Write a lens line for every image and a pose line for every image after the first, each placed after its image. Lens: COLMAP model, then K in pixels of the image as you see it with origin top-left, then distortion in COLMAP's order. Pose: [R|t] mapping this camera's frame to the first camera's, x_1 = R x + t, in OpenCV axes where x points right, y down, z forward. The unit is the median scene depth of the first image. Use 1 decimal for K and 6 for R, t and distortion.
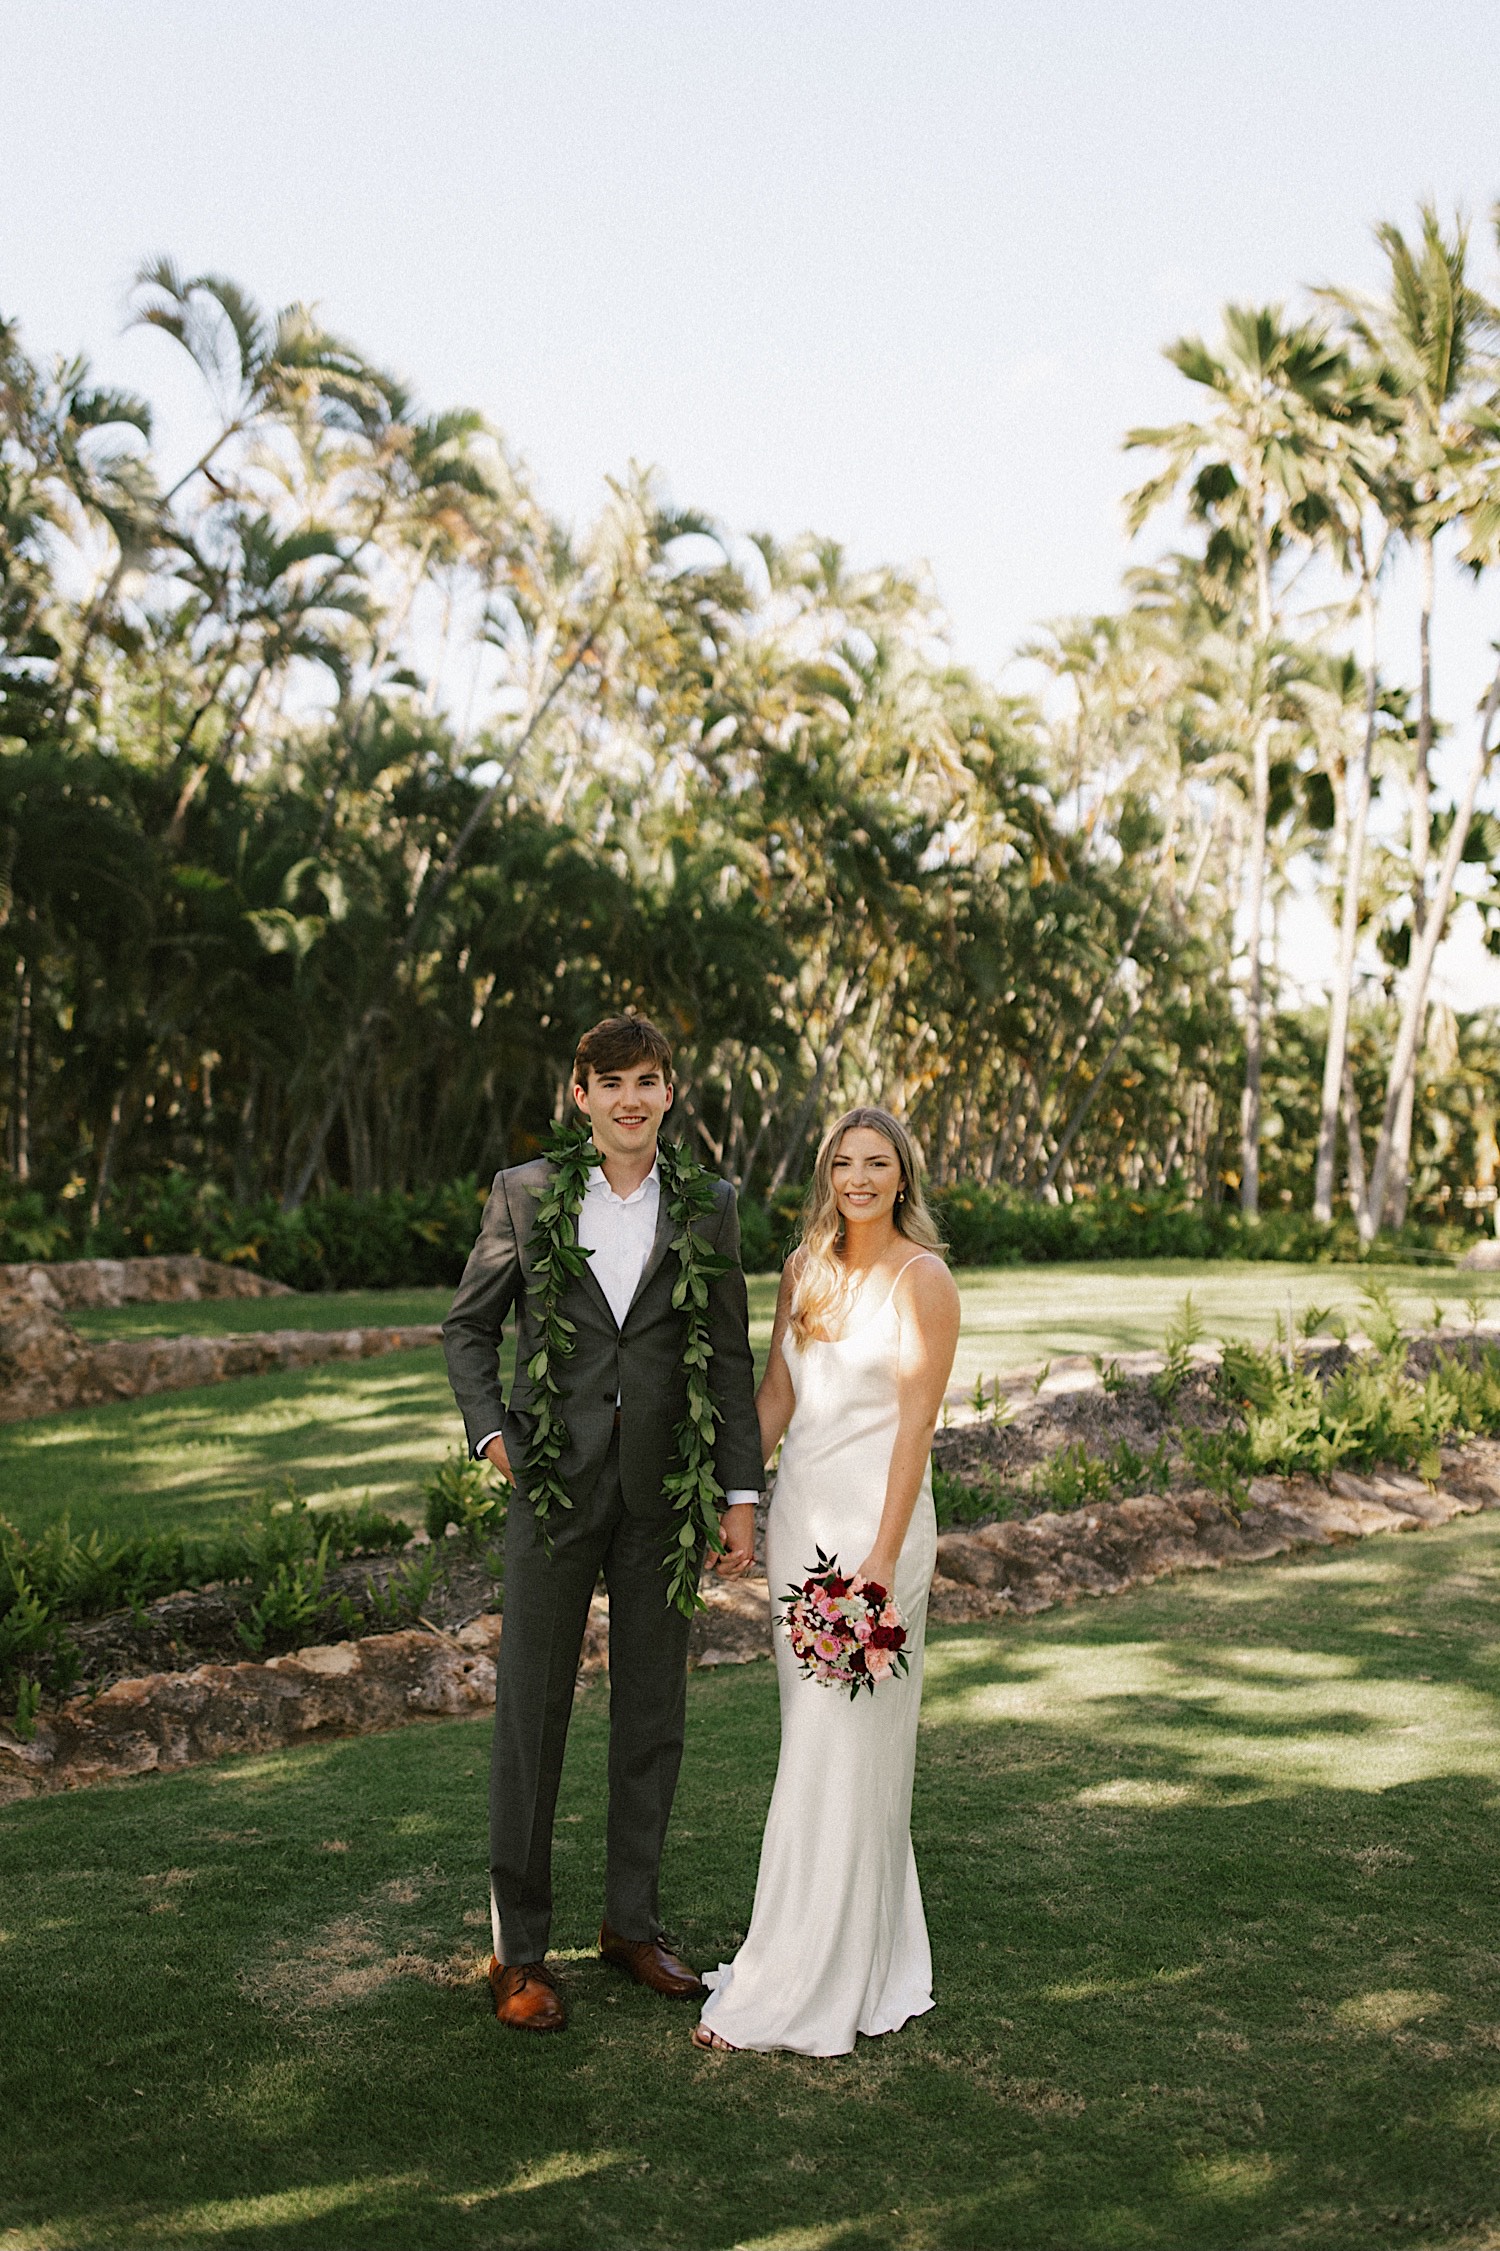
lens RADIAL K [[2363.6, 0, 798.4], [0, 2363.6, 1056.9], [0, 0, 1]] dist [0.021561, -0.006334]
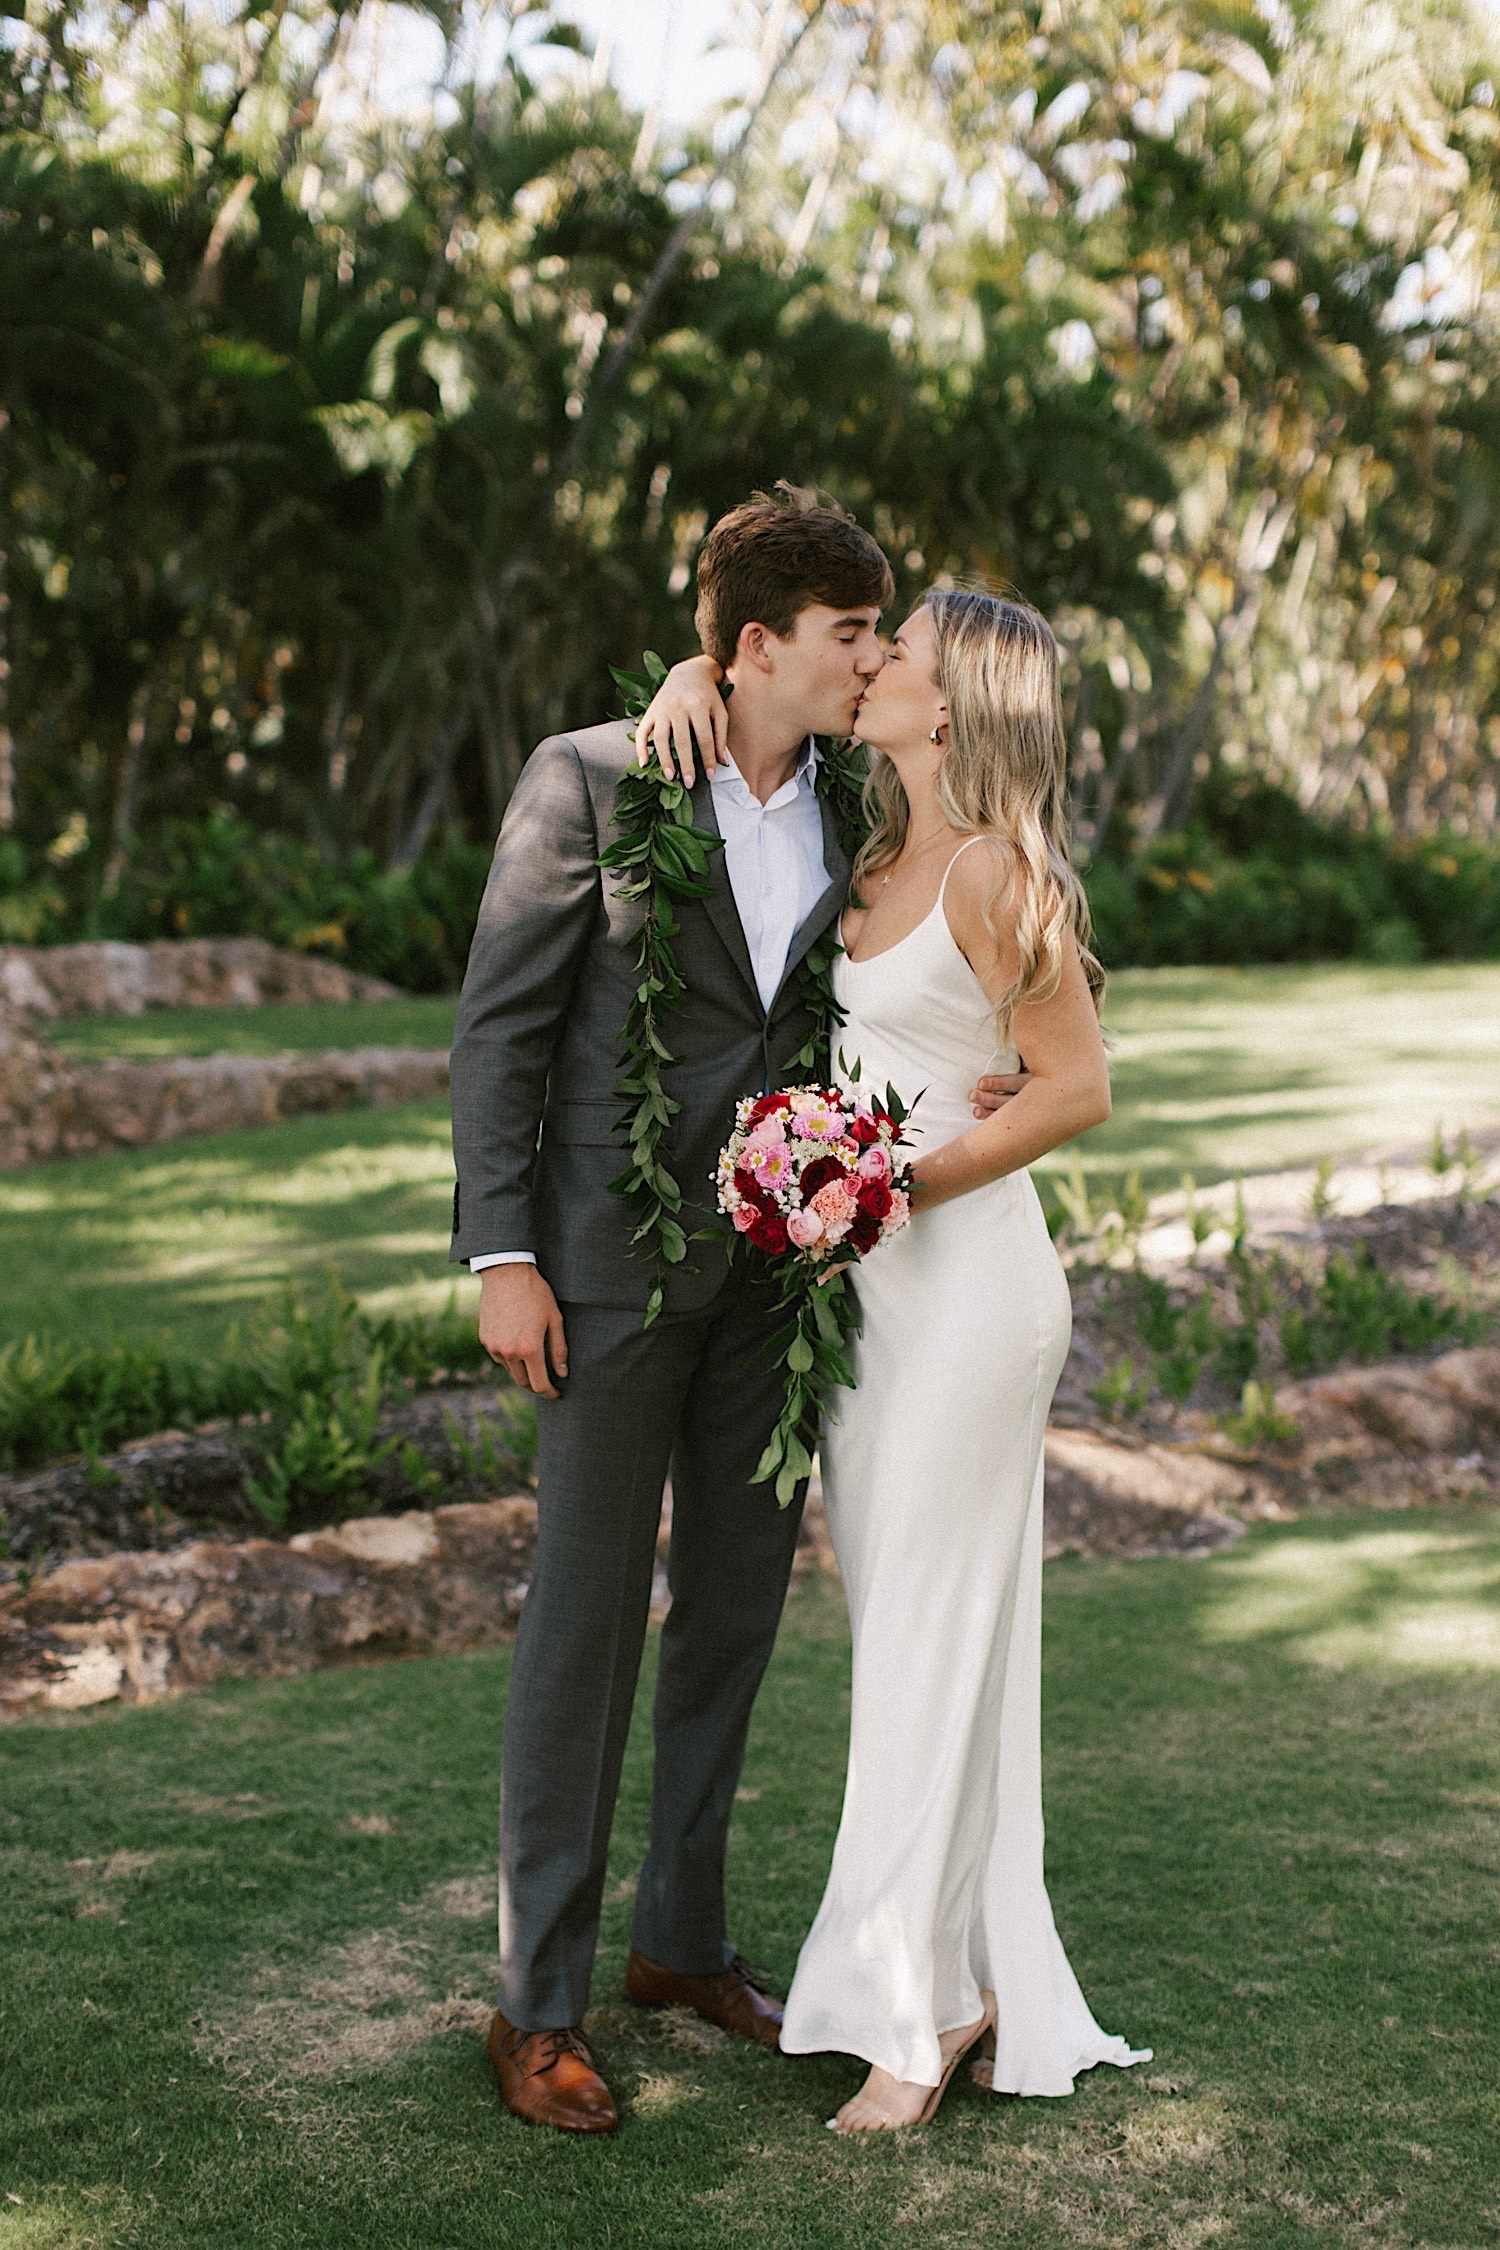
lens RADIAL K [[3485.3, 0, 750.0], [0, 3485.3, 1125.0], [0, 0, 1]] dist [0.050159, -0.049833]
pose [[0.990774, 0.006917, -0.135344, 0.015202], [0.010367, 0.991901, 0.126587, 0.013212], [0.135124, -0.126823, 0.982679, 0.053465]]
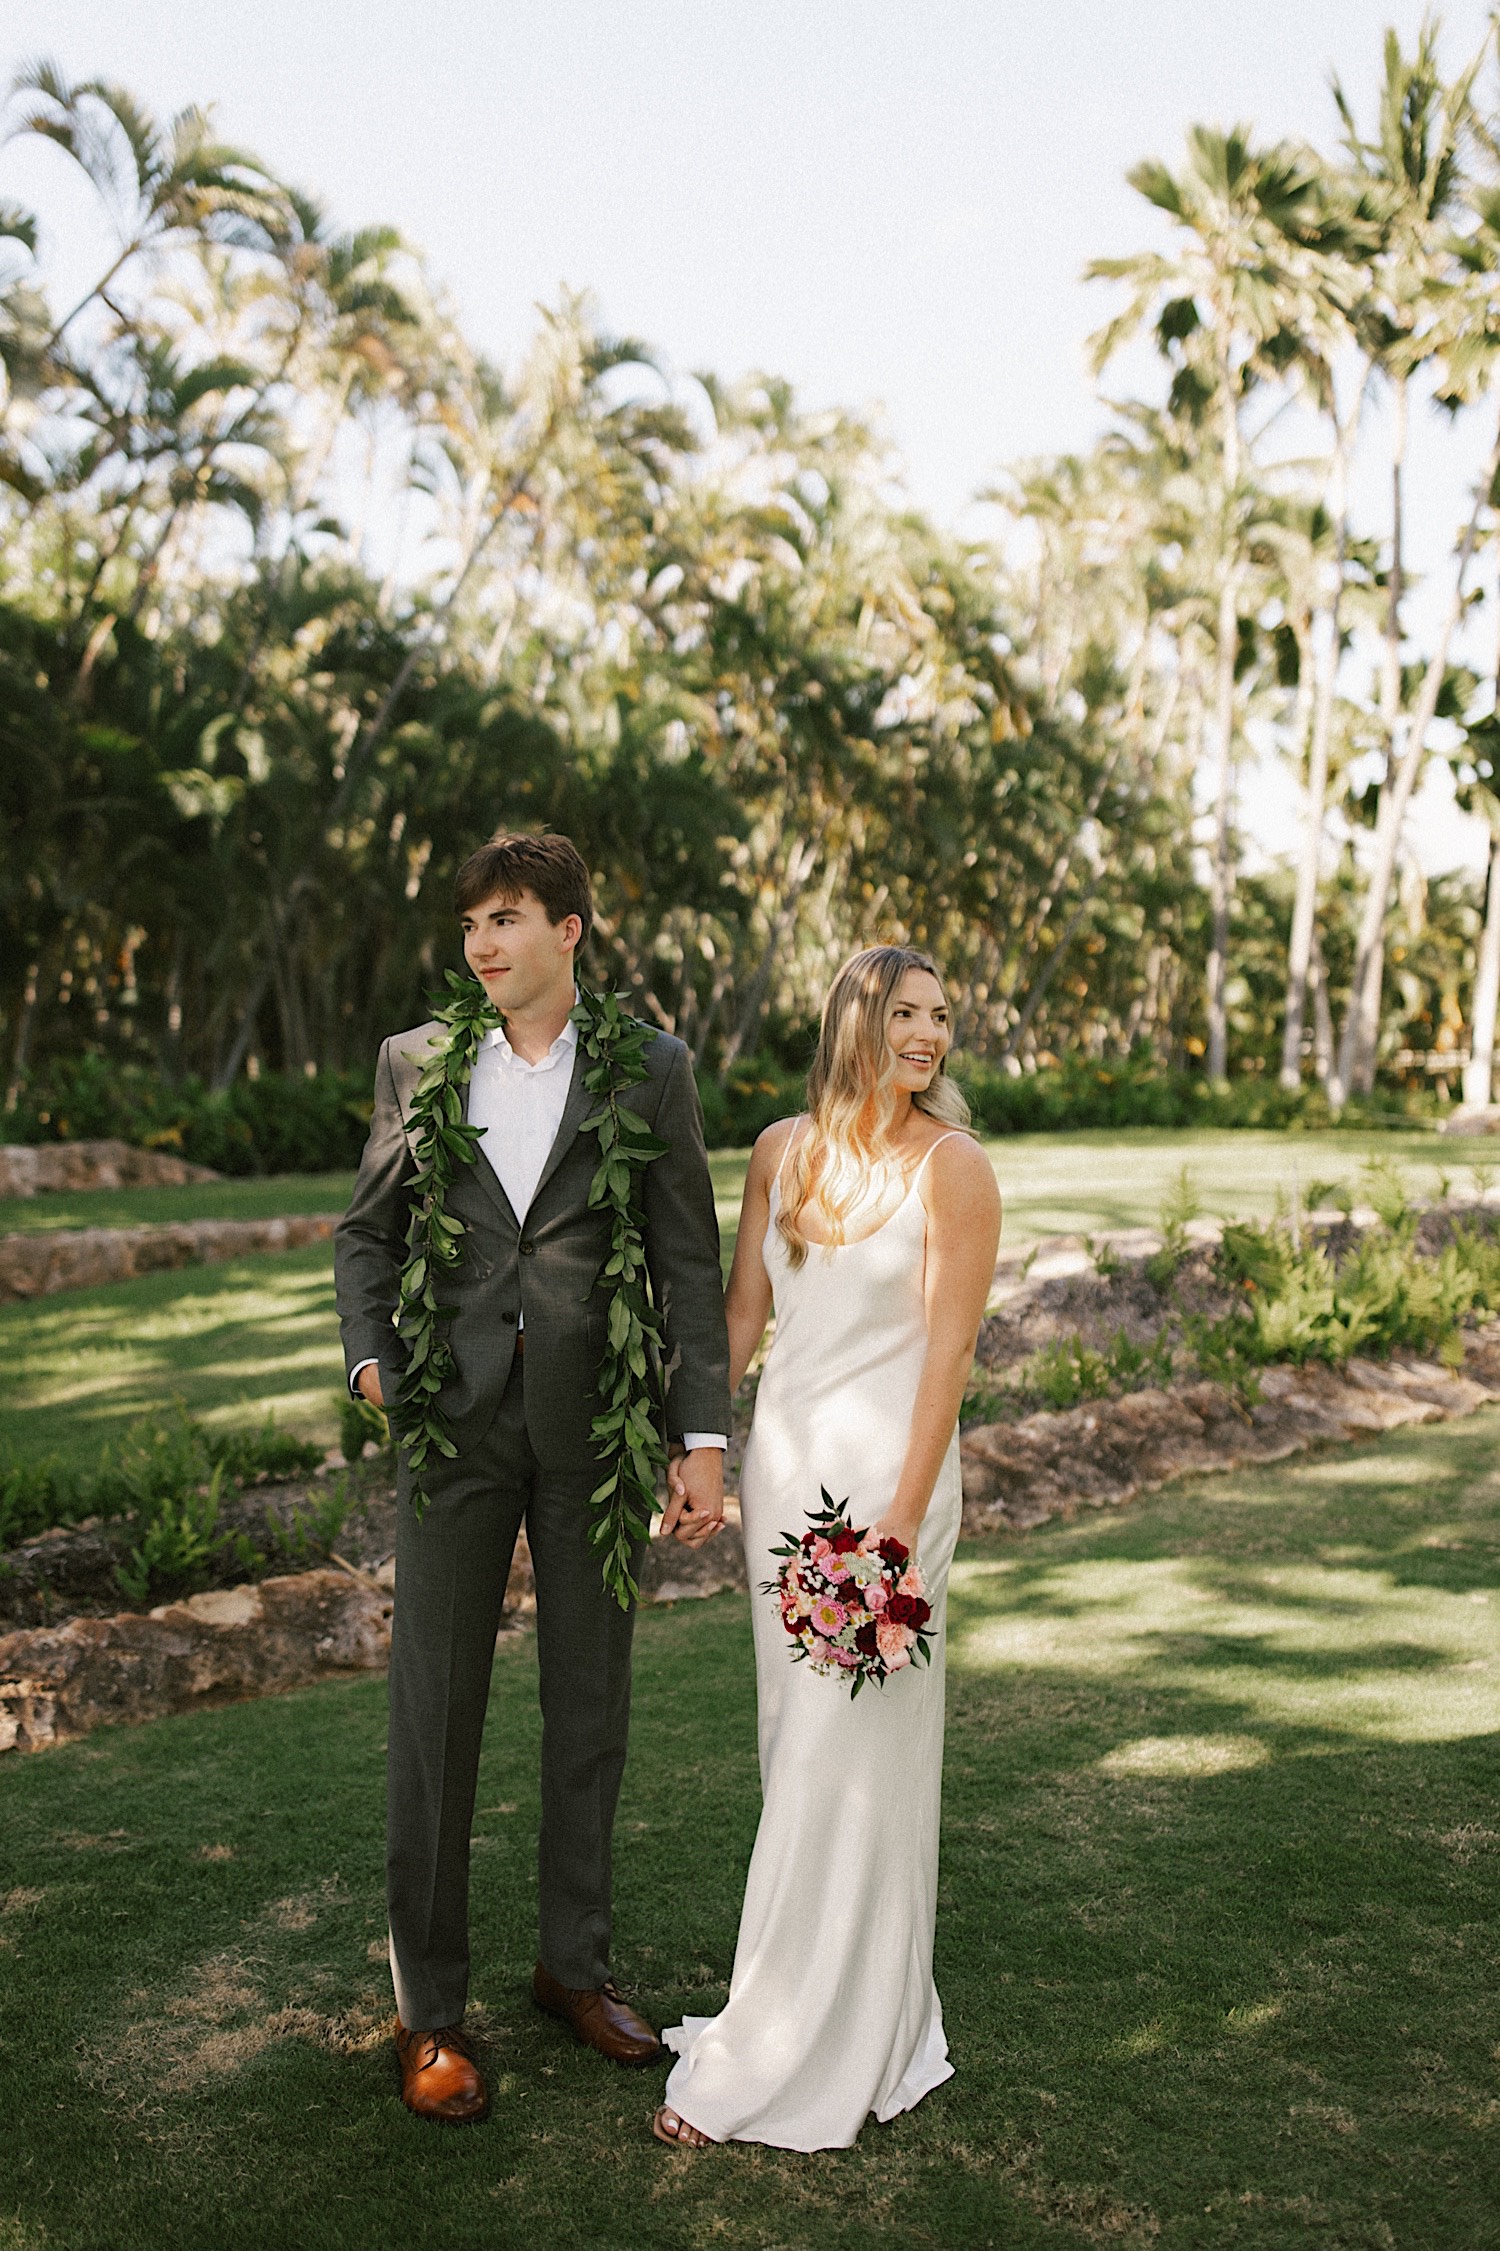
lens RADIAL K [[2239.6, 0, 753.6], [0, 2239.6, 1072.8], [0, 0, 1]] dist [0.022577, -0.014904]
pose [[0.999888, -0.014758, 0.002418, -0.002758], [0.014593, 0.998205, 0.058086, 0.008738], [-0.003271, -0.058044, 0.998309, 0.109962]]
